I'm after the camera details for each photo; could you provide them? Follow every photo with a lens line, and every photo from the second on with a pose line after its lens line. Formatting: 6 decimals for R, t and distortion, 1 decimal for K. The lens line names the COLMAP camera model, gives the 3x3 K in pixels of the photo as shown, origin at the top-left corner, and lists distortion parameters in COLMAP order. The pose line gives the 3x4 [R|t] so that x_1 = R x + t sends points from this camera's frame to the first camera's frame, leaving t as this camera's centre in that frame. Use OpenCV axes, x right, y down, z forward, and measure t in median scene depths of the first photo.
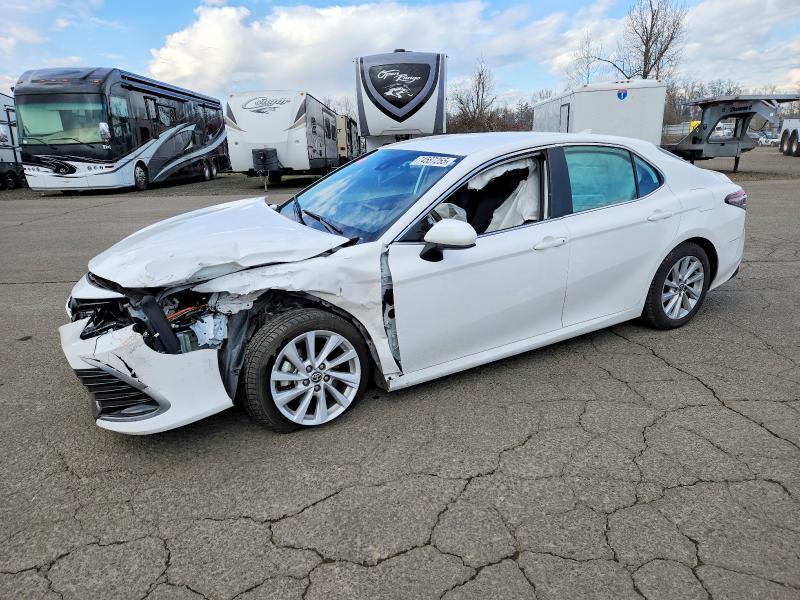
lens RADIAL K [[615.7, 0, 398.5], [0, 615.7, 297.4], [0, 0, 1]] dist [0.043365, -0.018590]
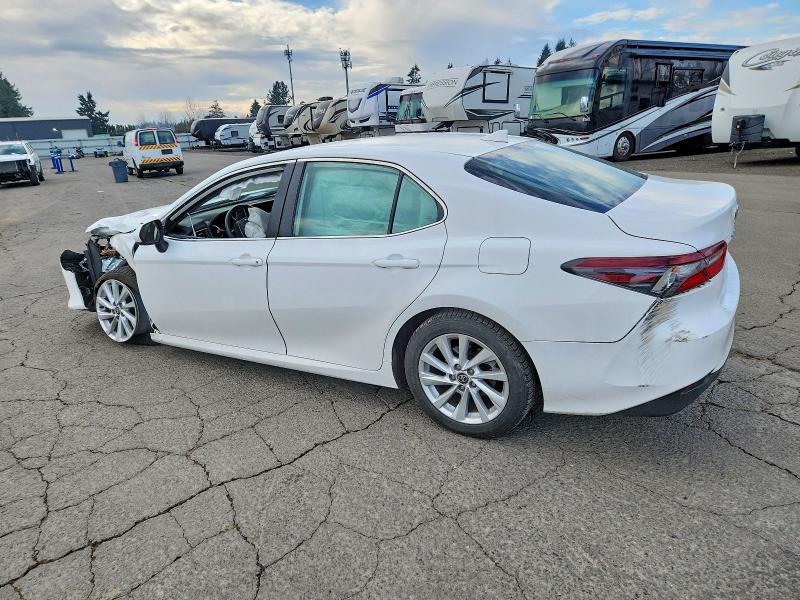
lens RADIAL K [[615.7, 0, 398.8], [0, 615.7, 304.9], [0, 0, 1]] dist [0.043365, -0.018590]
pose [[0.391664, 0.258551, -0.883035, 0.431756], [-0.179355, 0.962751, 0.202341, -0.092758], [0.902458, 0.079127, 0.423447, 0.282114]]
